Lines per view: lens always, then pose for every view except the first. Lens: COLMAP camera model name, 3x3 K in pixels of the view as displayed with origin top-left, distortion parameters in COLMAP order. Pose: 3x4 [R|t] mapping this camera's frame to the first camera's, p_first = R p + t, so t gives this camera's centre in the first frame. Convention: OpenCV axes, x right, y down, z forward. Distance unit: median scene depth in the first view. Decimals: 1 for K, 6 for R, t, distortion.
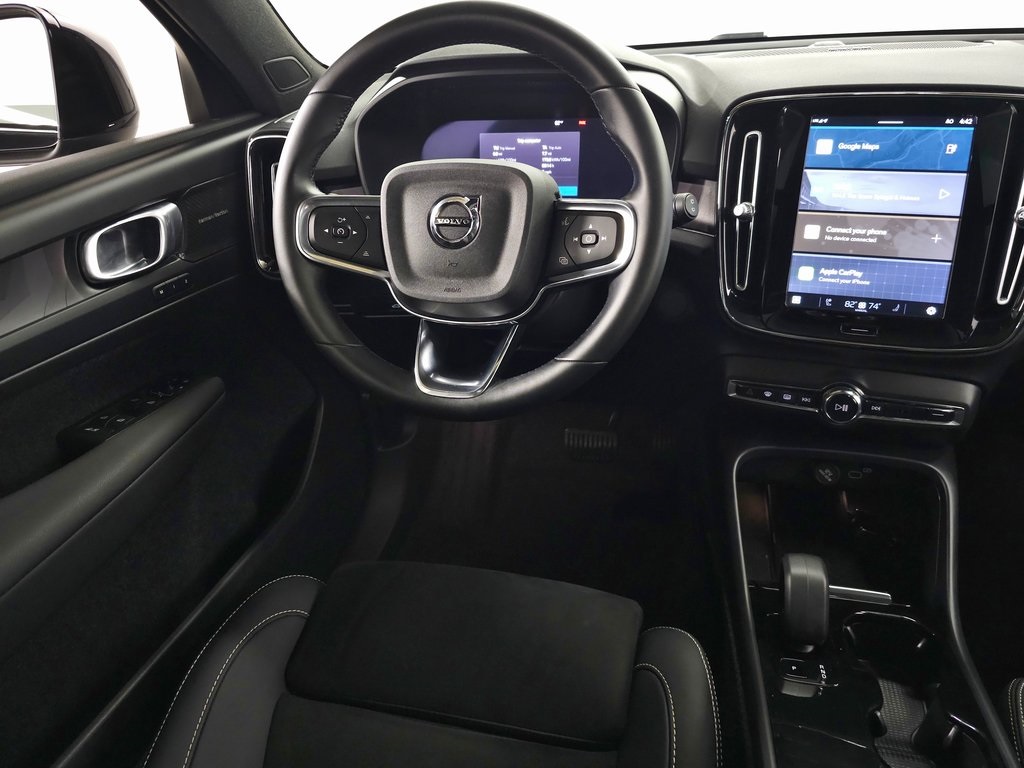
lens RADIAL K [[703.8, 0, 510.1], [0, 703.8, 379.6], [0, 0, 1]] dist [0.056351, -0.066336]
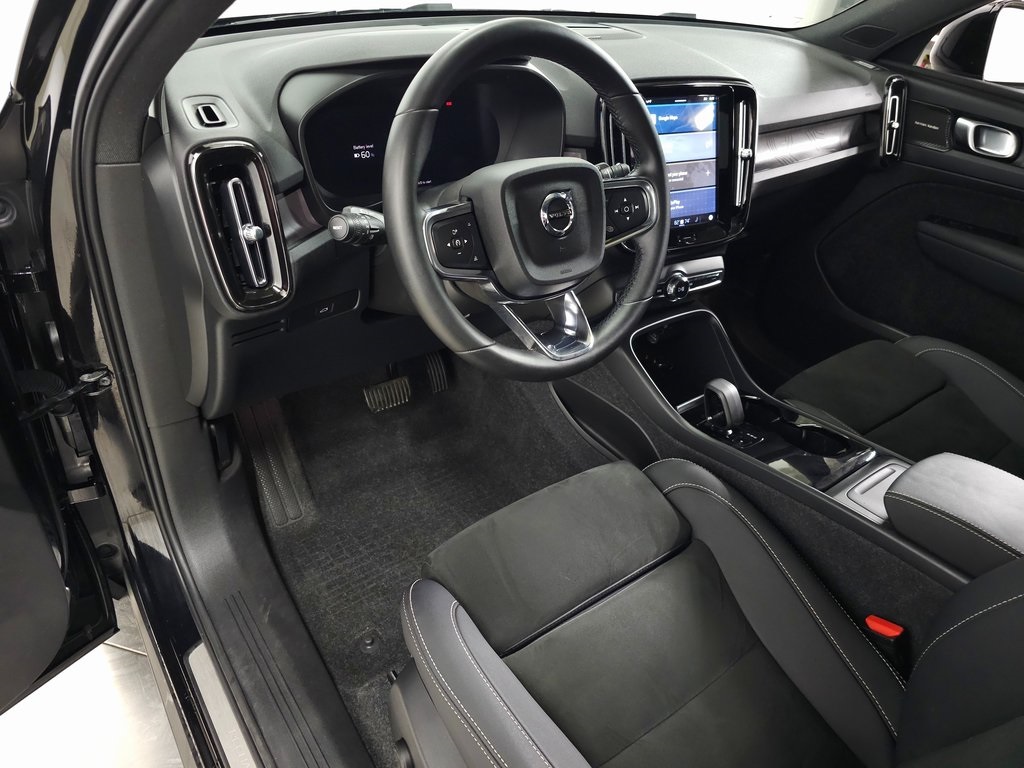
lens RADIAL K [[696.8, 0, 507.3], [0, 696.8, 386.7], [0, 0, 1]] dist [0.052200, -0.050766]
pose [[0.637239, -0.342589, 0.690333, -0.948670], [0.257531, 0.938929, 0.228235, -0.217131], [-0.726364, 0.032342, 0.686549, 0.235828]]
